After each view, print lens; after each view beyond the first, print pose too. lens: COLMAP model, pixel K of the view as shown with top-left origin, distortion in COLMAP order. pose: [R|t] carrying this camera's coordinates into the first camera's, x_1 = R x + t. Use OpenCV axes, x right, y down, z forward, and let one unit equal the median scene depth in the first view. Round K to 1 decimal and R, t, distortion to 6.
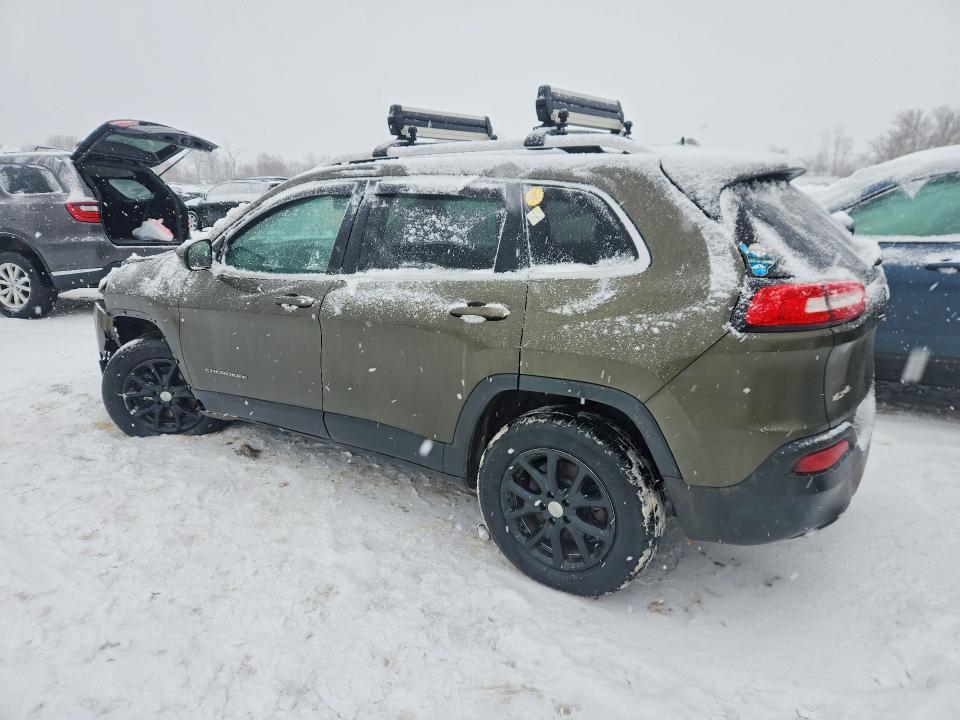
lens RADIAL K [[700.4, 0, 480.0], [0, 700.4, 360.0], [0, 0, 1]] dist [0.005862, 0.002193]
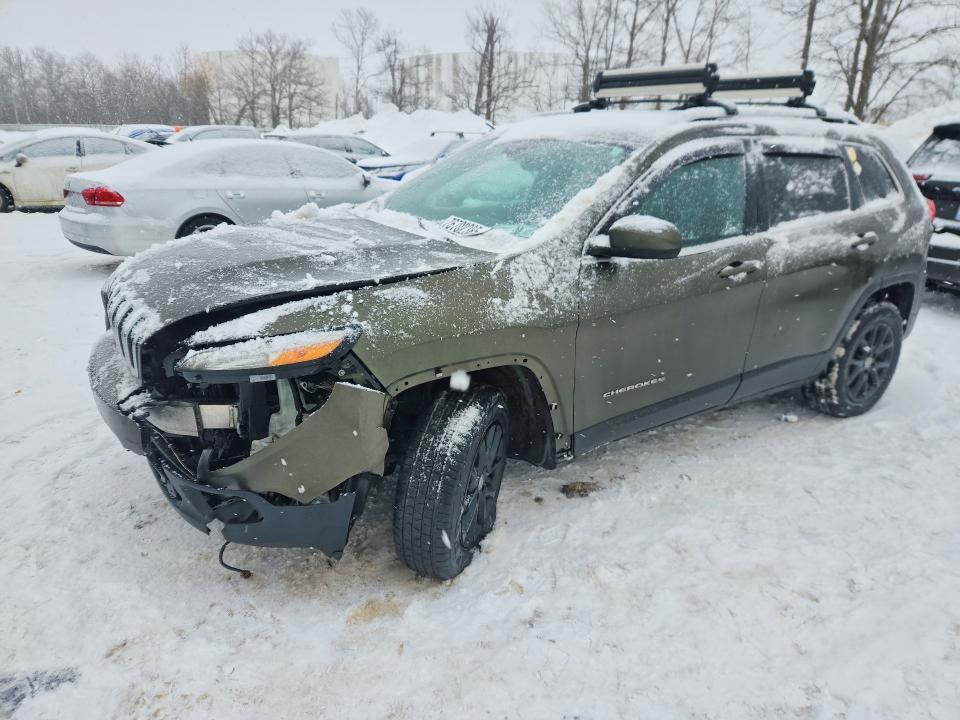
lens RADIAL K [[711.0, 0, 480.0], [0, 711.0, 360.0], [0, 0, 1]] dist [-0.060163, 0.008223]
pose [[0.361979, -0.285431, 0.887412, -1.329769], [0.210416, 0.952418, 0.220510, -0.262053], [-0.908128, 0.106906, 0.404815, 0.993412]]
